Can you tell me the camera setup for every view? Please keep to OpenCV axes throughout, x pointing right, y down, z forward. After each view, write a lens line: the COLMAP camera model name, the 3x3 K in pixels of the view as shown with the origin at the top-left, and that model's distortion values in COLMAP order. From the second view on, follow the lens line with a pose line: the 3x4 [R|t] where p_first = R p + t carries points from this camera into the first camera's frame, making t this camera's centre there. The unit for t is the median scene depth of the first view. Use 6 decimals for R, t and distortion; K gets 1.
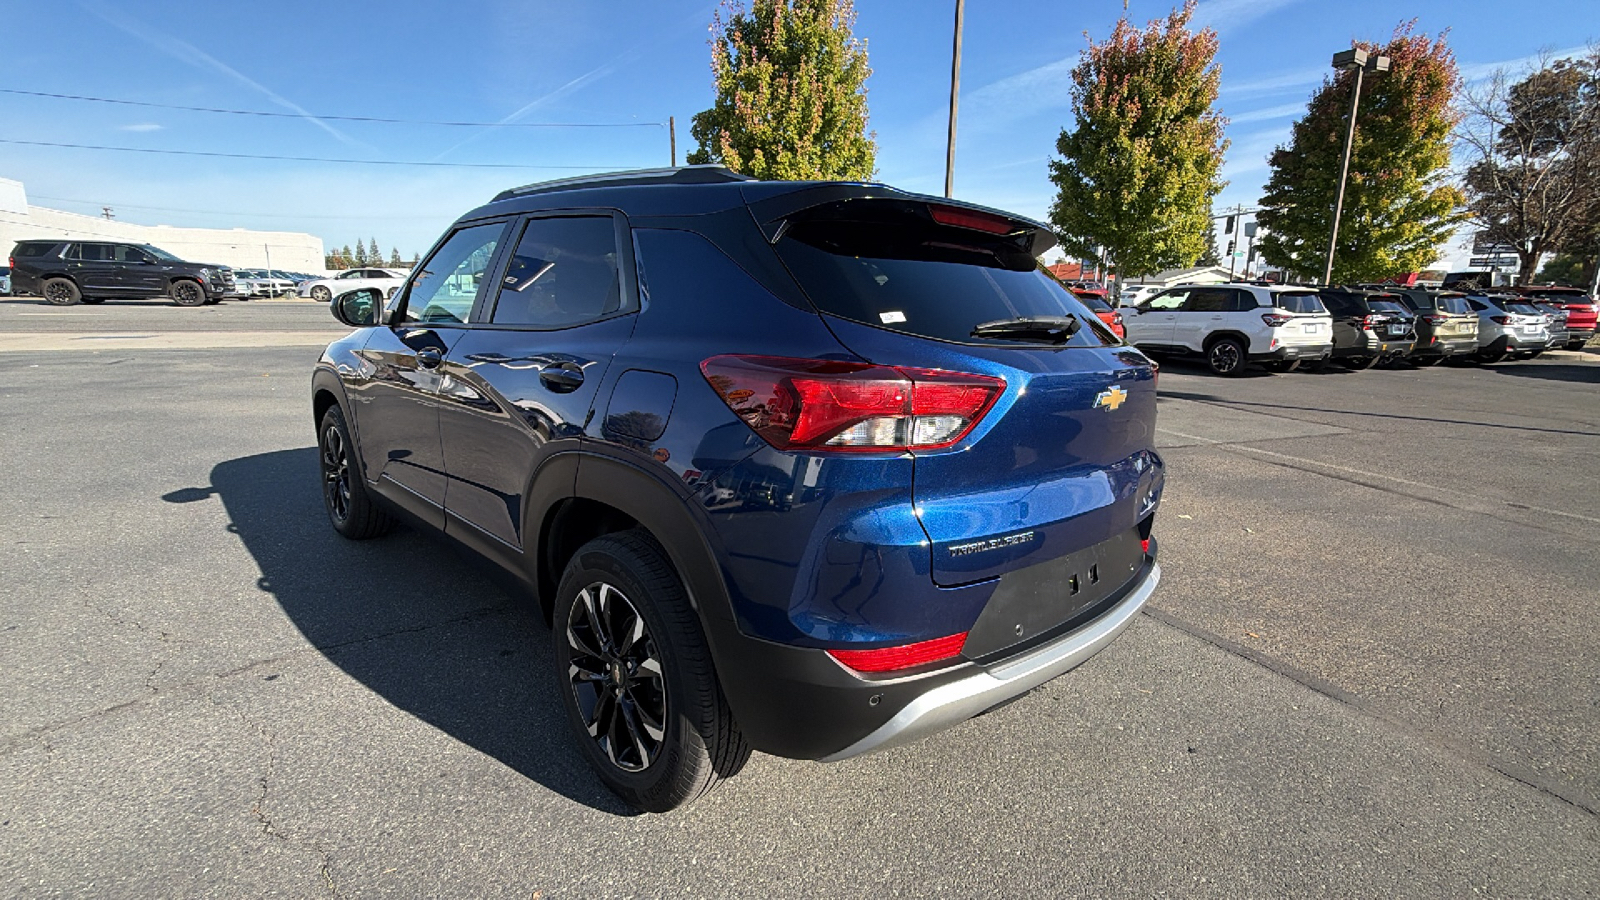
lens RADIAL K [[719.3, 0, 804.1], [0, 719.3, 464.1], [0, 0, 1]] dist [-0.003677, -0.001794]
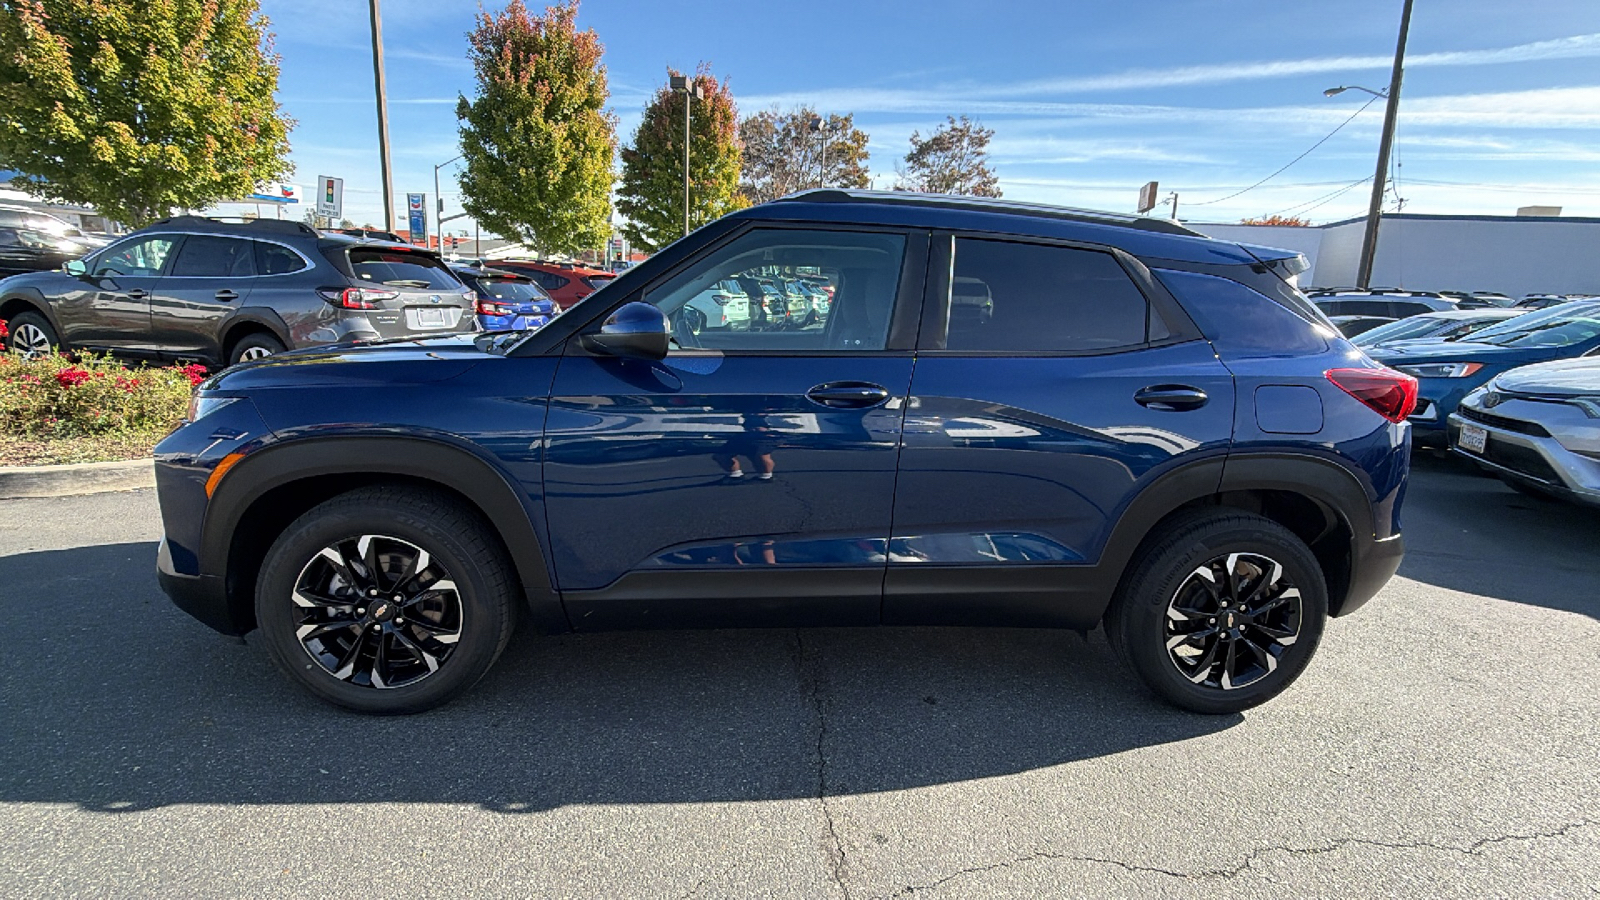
lens RADIAL K [[719.3, 0, 803.3], [0, 719.3, 465.7], [0, 0, 1]] dist [-0.003677, -0.001794]
pose [[0.623437, -0.178435, 0.761241, -0.185506], [0.147500, 0.982970, 0.109609, -0.026069], [-0.767835, 0.043949, 0.639139, 0.083406]]
